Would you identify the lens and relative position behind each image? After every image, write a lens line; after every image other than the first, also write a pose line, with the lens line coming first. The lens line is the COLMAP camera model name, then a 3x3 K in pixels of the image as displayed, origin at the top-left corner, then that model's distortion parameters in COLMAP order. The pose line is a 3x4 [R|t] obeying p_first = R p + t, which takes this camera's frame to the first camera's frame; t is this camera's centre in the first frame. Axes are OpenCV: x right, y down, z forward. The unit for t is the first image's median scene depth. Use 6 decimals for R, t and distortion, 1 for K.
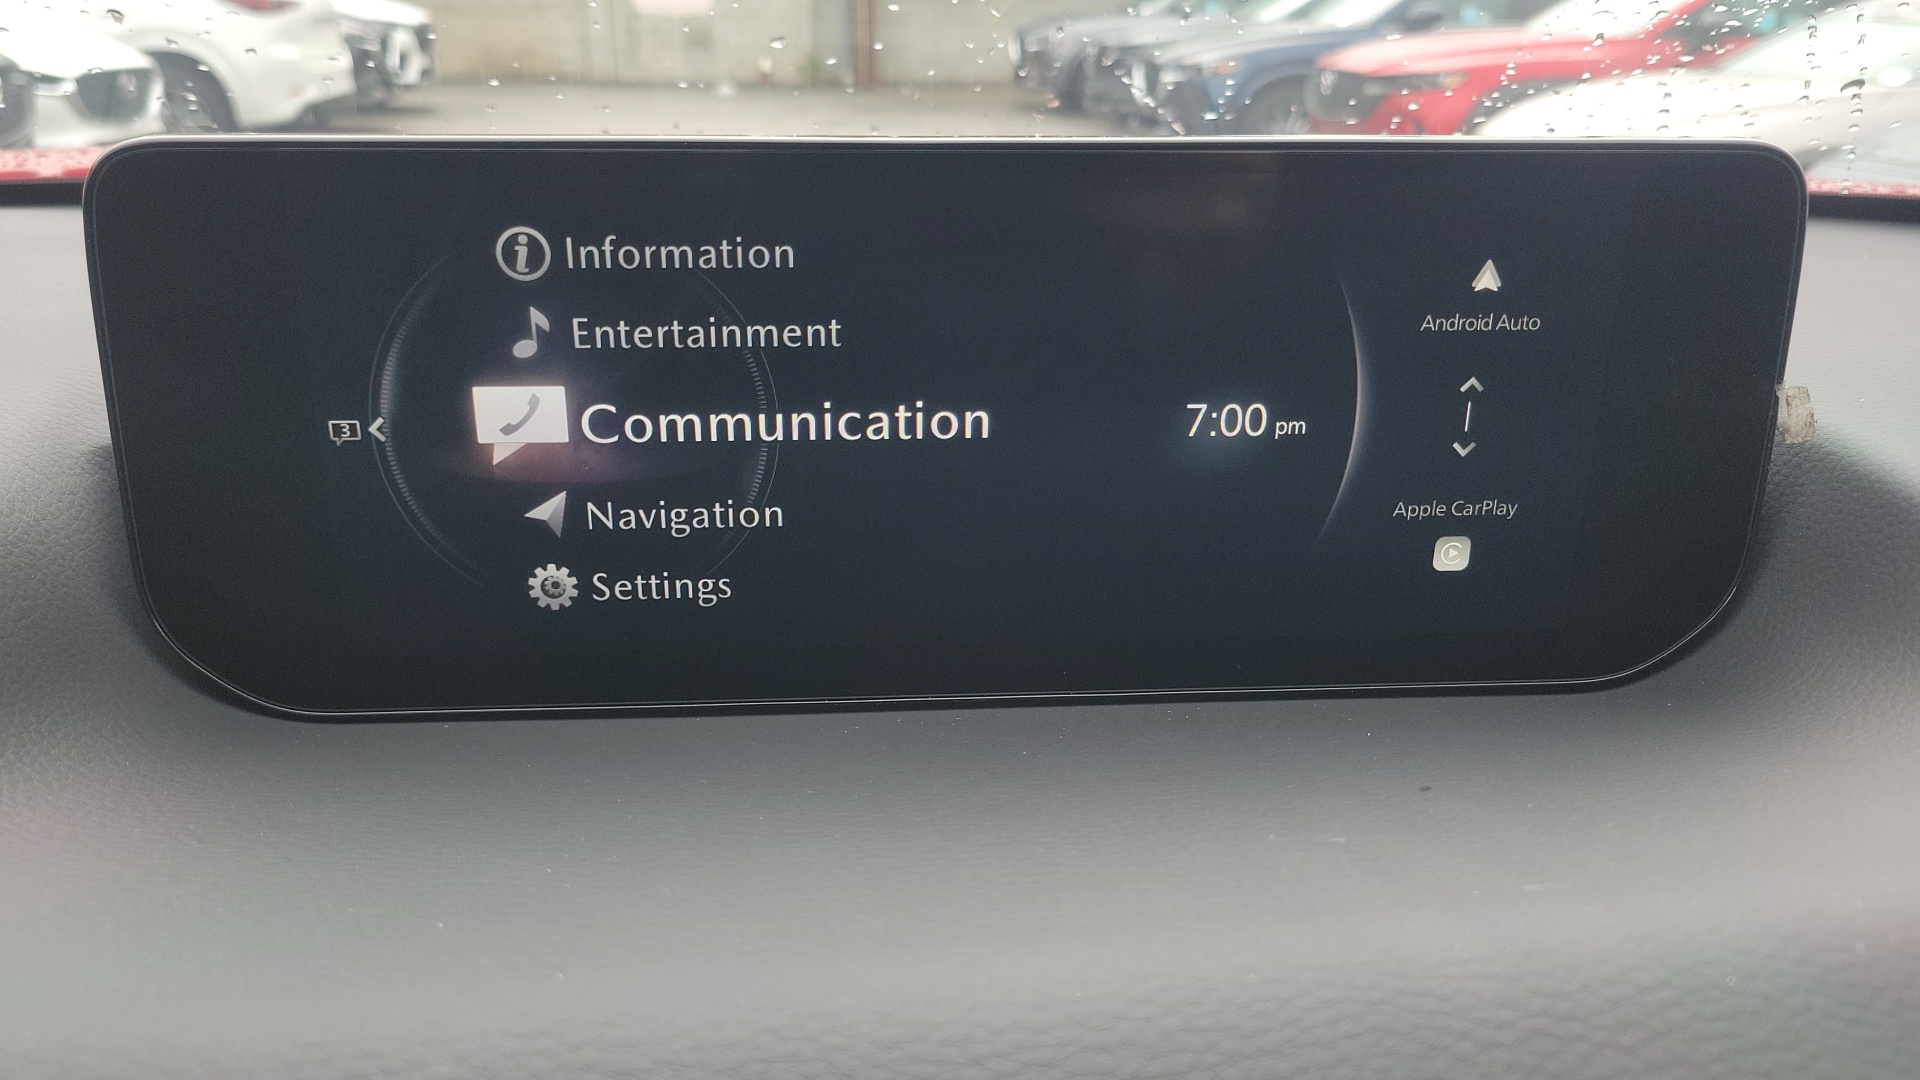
lens RADIAL K [[1446.1, 0, 957.2], [0, 1446.1, 532.3], [0, 0, 1]] dist [0.028522, -0.021210]
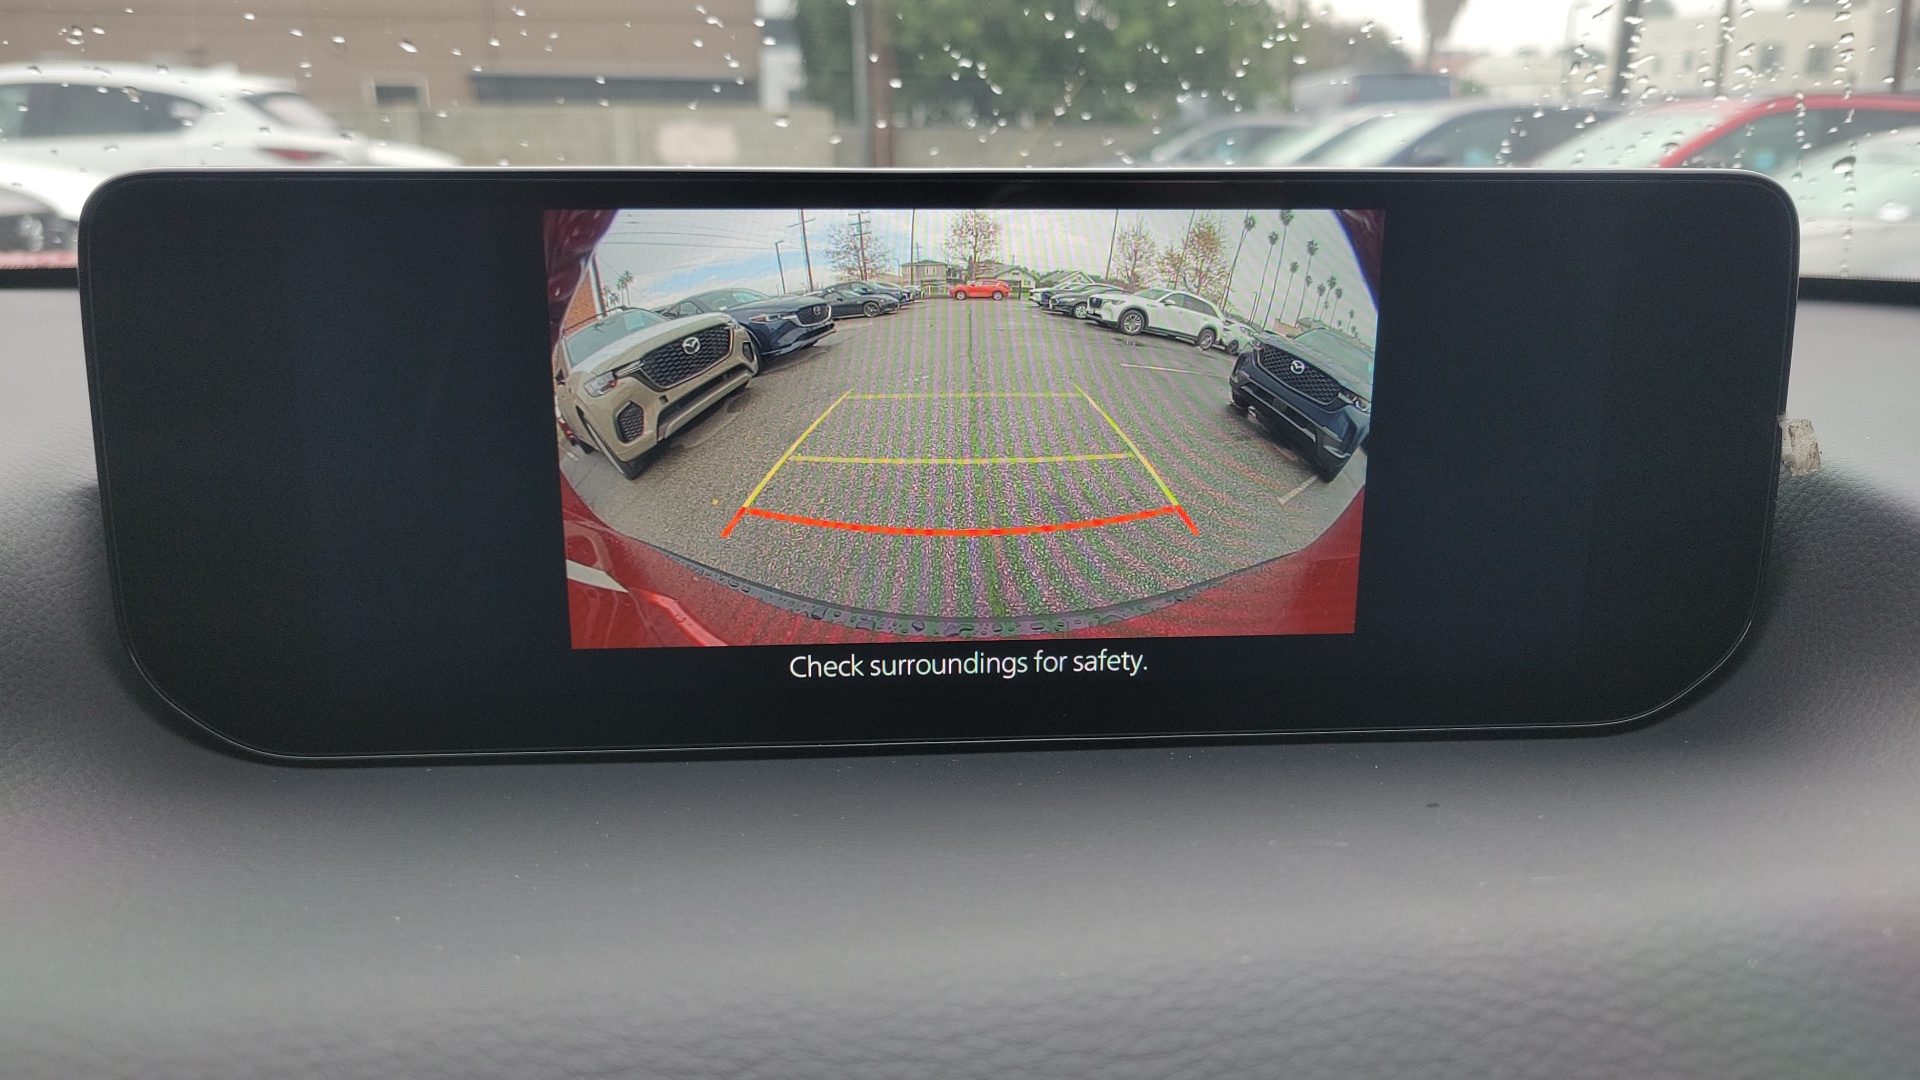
lens RADIAL K [[1446.1, 0, 969.0], [0, 1446.1, 537.7], [0, 0, 1]] dist [0.028522, -0.021210]
pose [[0.999970, -0.006414, -0.004303, 0.027739], [0.006036, 0.996545, -0.082829, 0.109585], [0.004820, 0.082801, 0.996554, 0.030158]]
